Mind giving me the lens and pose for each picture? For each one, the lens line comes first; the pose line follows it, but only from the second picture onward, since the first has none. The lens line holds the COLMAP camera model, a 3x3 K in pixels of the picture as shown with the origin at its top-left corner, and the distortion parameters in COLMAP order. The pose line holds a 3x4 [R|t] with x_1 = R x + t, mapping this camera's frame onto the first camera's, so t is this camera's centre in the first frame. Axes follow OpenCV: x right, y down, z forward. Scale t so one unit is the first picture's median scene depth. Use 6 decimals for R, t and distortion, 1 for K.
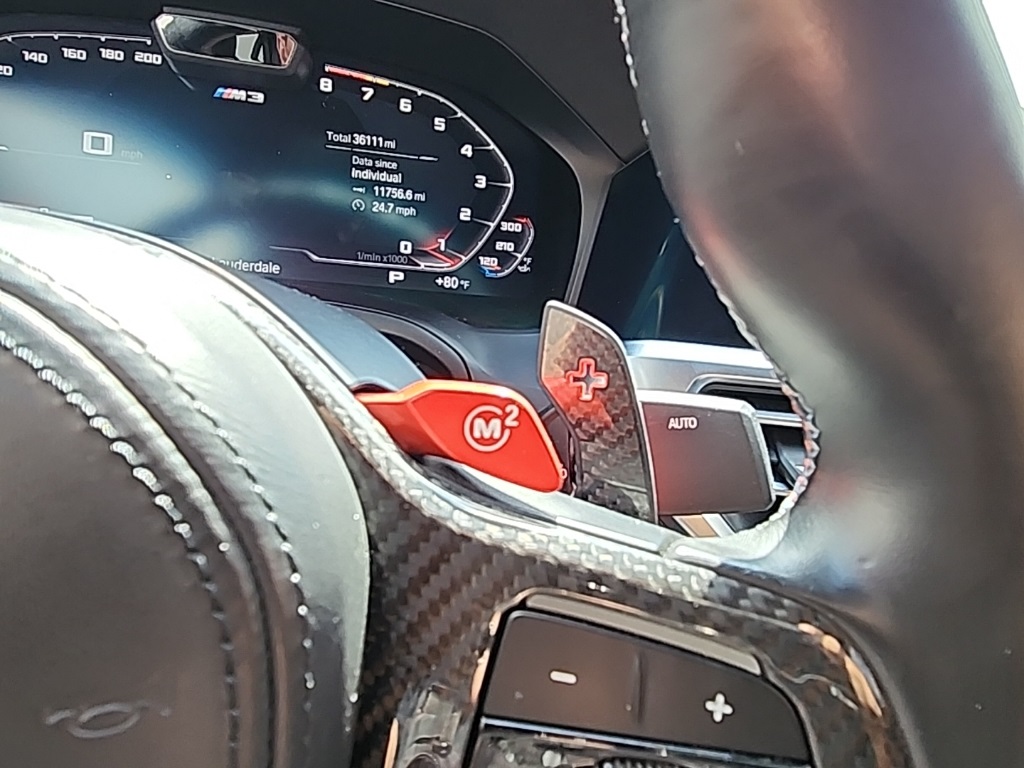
lens RADIAL K [[607.4, 0, 520.6], [0, 607.4, 385.2], [0, 0, 1]] dist [0.003322, -0.003870]
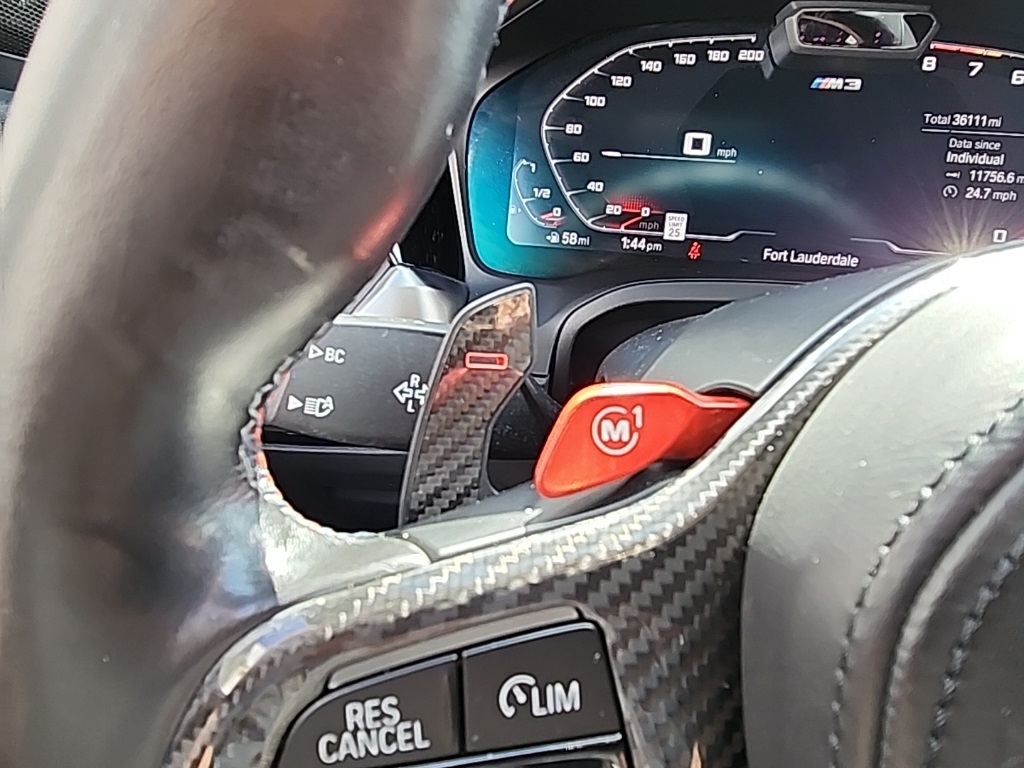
lens RADIAL K [[607.4, 0, 509.6], [0, 607.4, 384.0], [0, 0, 1]] dist [0.003322, -0.003870]
pose [[0.948671, 0.057242, -0.311040, -0.599292], [-0.042391, 0.997624, 0.054305, -0.023620], [0.313409, -0.038332, 0.948844, -0.108564]]
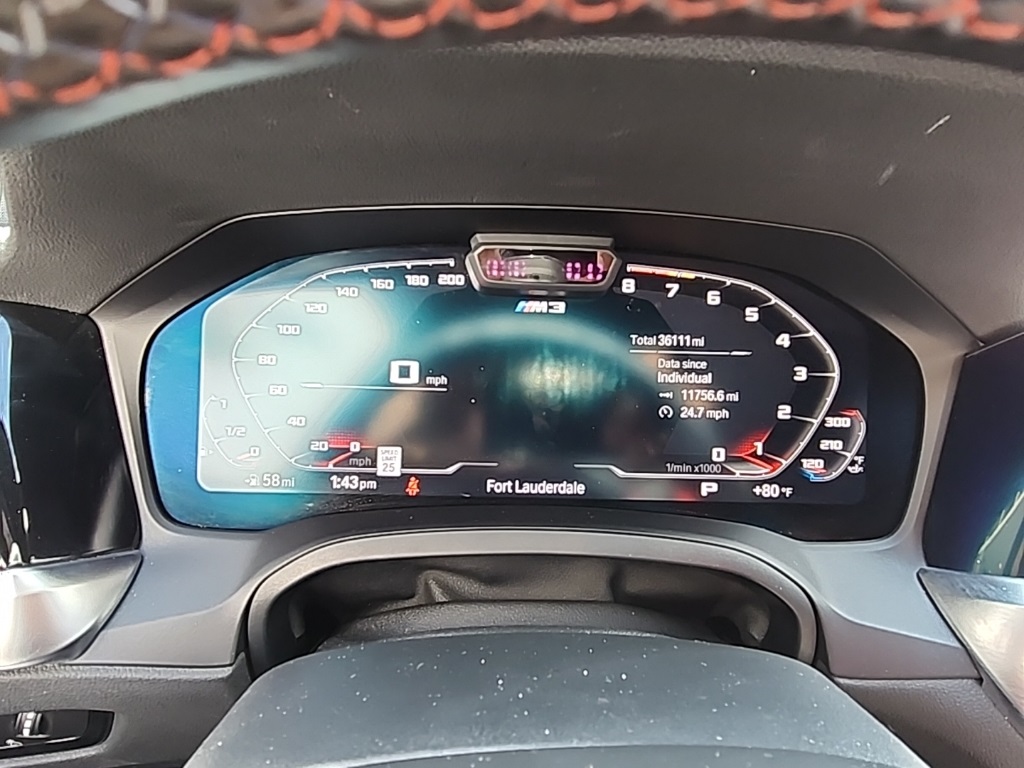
lens RADIAL K [[607.4, 0, 509.5], [0, 607.4, 387.1], [0, 0, 1]] dist [0.003322, -0.003870]
pose [[0.984500, -0.041804, -0.170331, -0.338275], [0.031542, 0.997546, -0.062514, -0.282949], [0.172526, 0.056172, 0.983402, 0.075499]]
